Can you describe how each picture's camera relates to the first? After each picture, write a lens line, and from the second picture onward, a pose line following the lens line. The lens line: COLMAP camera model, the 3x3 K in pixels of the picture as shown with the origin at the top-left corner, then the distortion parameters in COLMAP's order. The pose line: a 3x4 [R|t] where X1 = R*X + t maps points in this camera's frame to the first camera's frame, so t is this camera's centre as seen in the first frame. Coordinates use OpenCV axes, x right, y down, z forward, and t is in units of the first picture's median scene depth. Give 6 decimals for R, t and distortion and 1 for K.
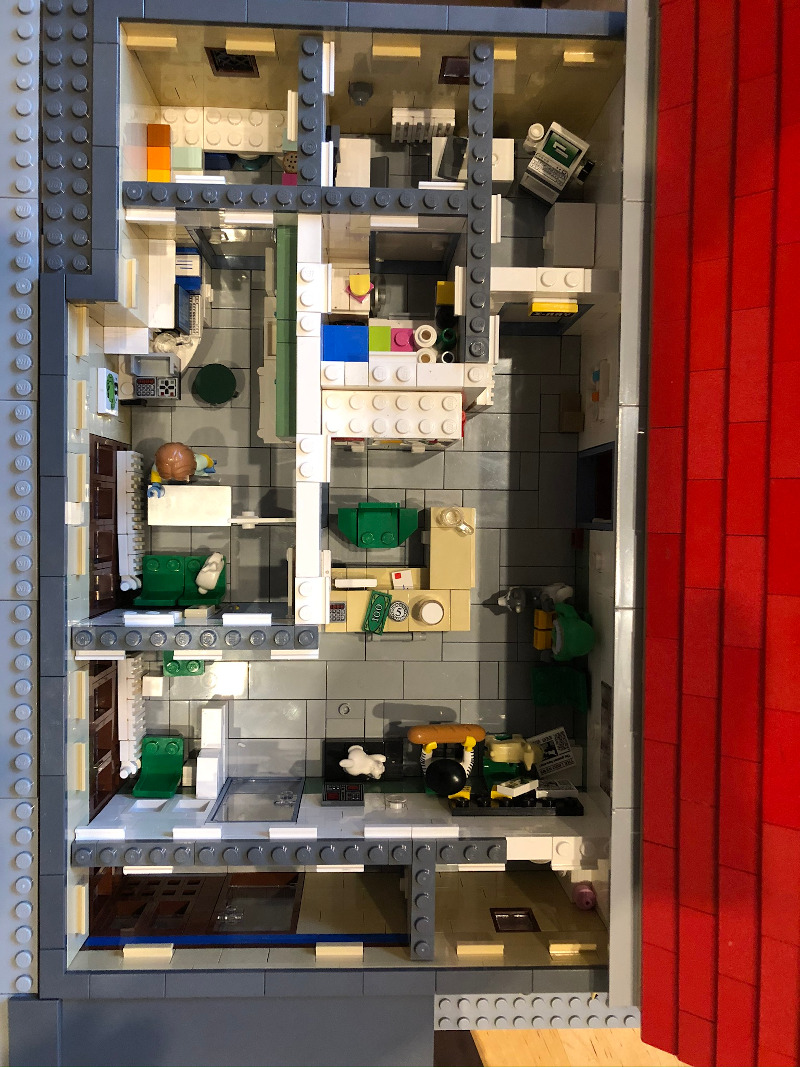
lens RADIAL K [[893.9, 0, 400.6], [0, 893.9, 532.8], [0, 0, 1]] dist [0.001143, -0.009939]
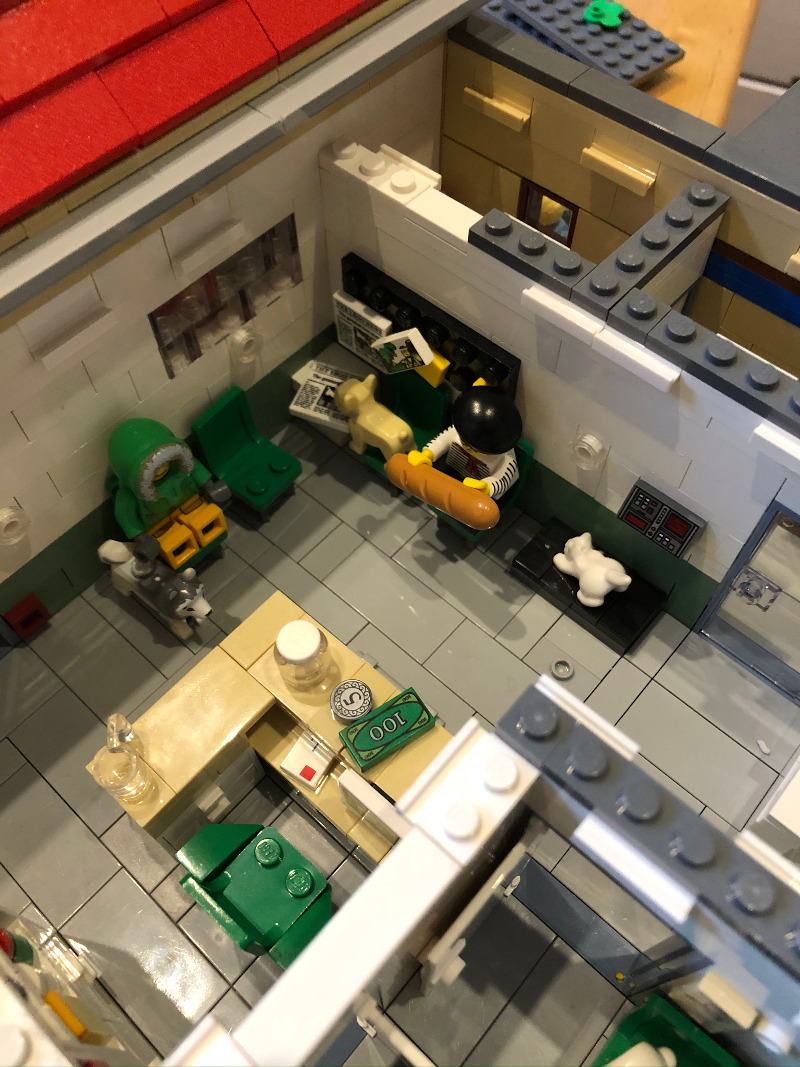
lens RADIAL K [[893.9, 0, 399.2], [0, 893.9, 533.3], [0, 0, 1]] dist [0.001143, -0.009939]
pose [[-0.750486, -0.579338, 0.318024, -0.117626], [0.660756, -0.648171, 0.378519, -0.017916], [-0.013157, 0.494209, 0.869243, 0.517522]]
